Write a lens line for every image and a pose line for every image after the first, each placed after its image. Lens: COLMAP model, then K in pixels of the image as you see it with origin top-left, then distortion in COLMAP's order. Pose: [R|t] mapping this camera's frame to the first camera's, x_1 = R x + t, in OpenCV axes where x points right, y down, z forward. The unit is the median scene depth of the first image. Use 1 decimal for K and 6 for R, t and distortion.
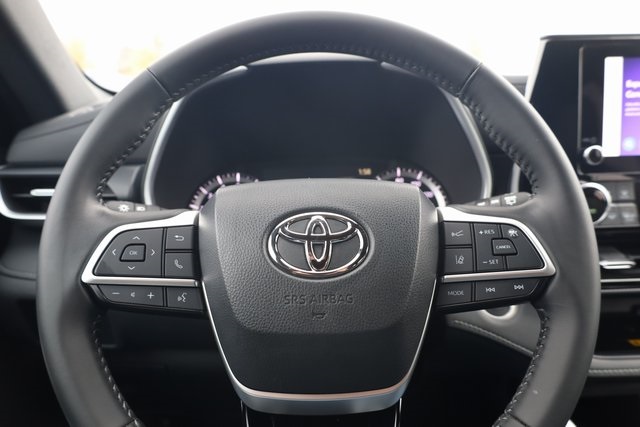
lens RADIAL K [[448.3, 0, 315.3], [0, 448.3, 215.7], [0, 0, 1]] dist [-0.012518, 0.000779]
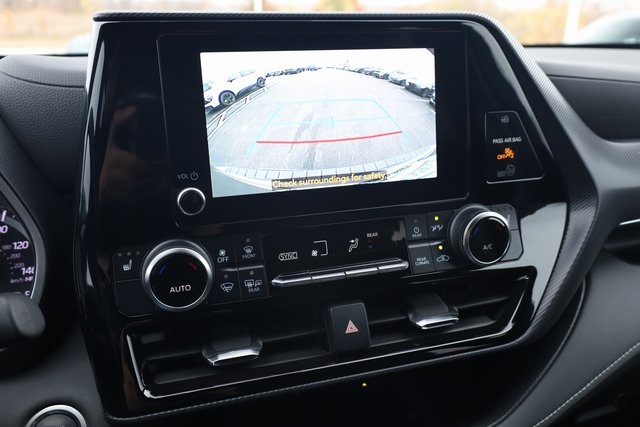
lens RADIAL K [[565.4, 0, 320.1], [0, 565.4, 214.5], [0, 0, 1]] dist [0.003598, 0.007438]
pose [[0.958044, -0.070291, 0.277868, 0.572999], [0.051624, 0.995925, 0.073943, -0.167129], [-0.281933, -0.056496, 0.957769, 0.138073]]
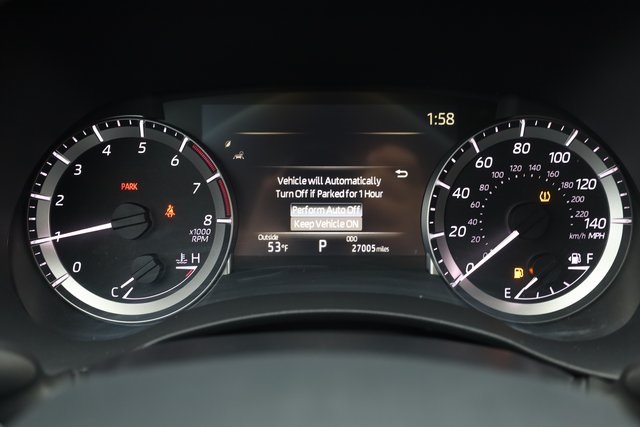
lens RADIAL K [[695.2, 0, 319.8], [0, 695.2, 213.5], [0, 0, 1]] dist [-0.057254, 0.000000]
pose [[0.999412, 0.033811, -0.005645, 0.002965], [-0.031264, 0.966594, 0.254399, -0.233451], [0.014058, -0.254073, 0.967083, 0.457956]]
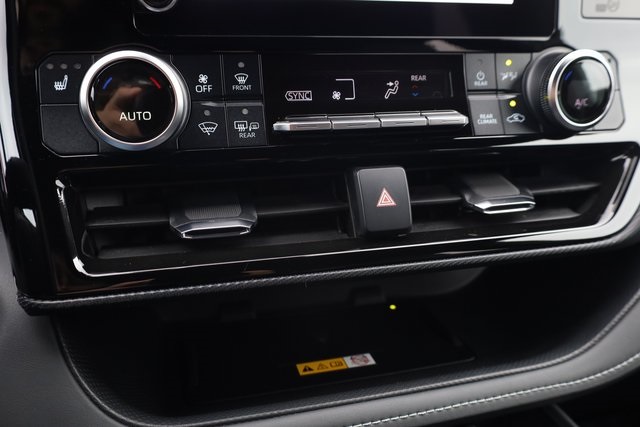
lens RADIAL K [[533.8, 0, 320.1], [0, 533.8, 216.3], [0, 0, 1]] dist [0.000208, 0.007324]
pose [[0.968579, -0.042896, 0.244979, 0.642438], [0.019438, 0.995057, 0.097386, 0.042272], [-0.247945, -0.089564, 0.964625, 0.423567]]
